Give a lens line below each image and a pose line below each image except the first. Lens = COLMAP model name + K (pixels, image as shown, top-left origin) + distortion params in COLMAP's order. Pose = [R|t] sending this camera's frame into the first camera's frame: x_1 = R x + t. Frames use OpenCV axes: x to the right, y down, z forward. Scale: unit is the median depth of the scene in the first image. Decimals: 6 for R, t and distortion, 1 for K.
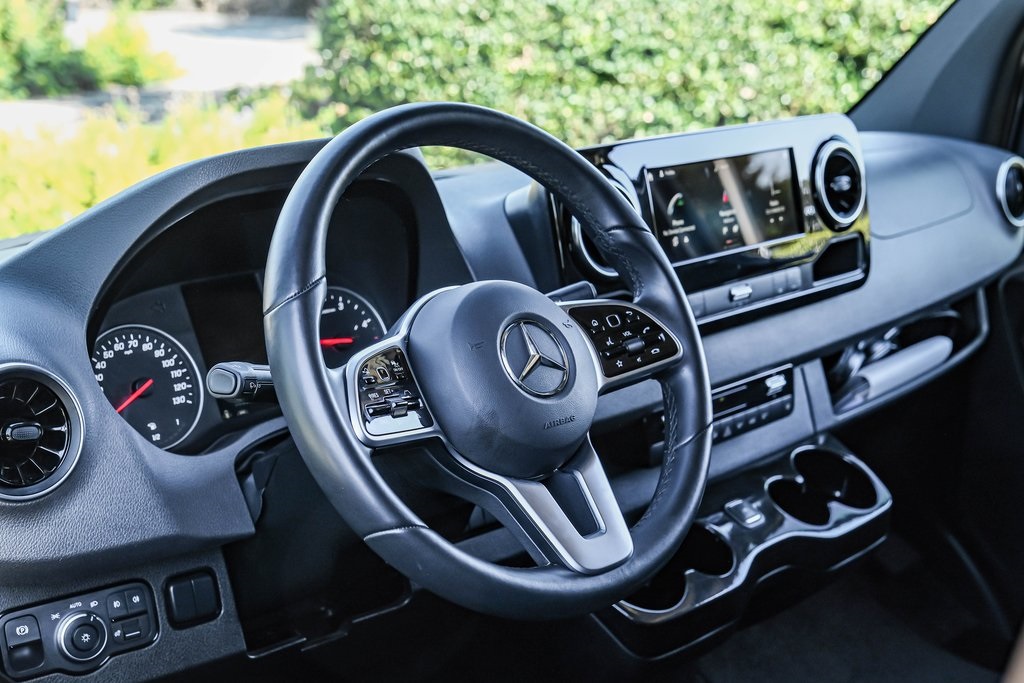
lens RADIAL K [[1337.7, 0, 507.1], [0, 1337.7, 410.3], [0, 0, 1]] dist [0.028599, 0.000000]
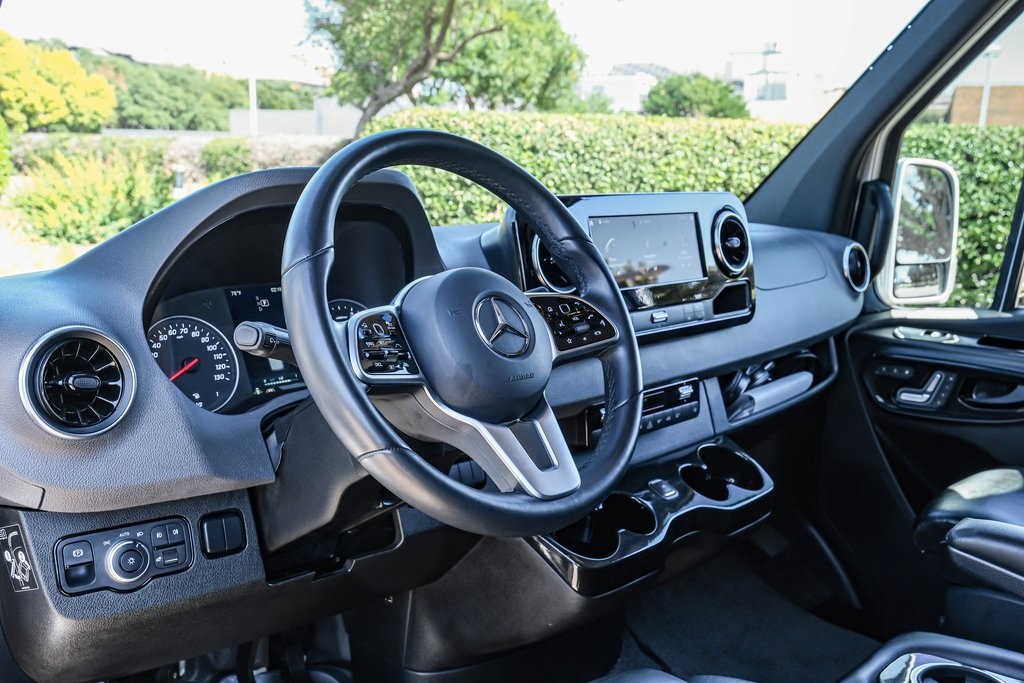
lens RADIAL K [[954.5, 0, 511.6], [0, 954.5, 374.0], [0, 0, 1]] dist [0.014543, 0.000000]
pose [[0.999461, 0.012945, 0.030182, 0.002611], [-0.009890, 0.995013, -0.099252, 0.080915], [-0.031316, 0.098900, 0.994604, 0.105217]]
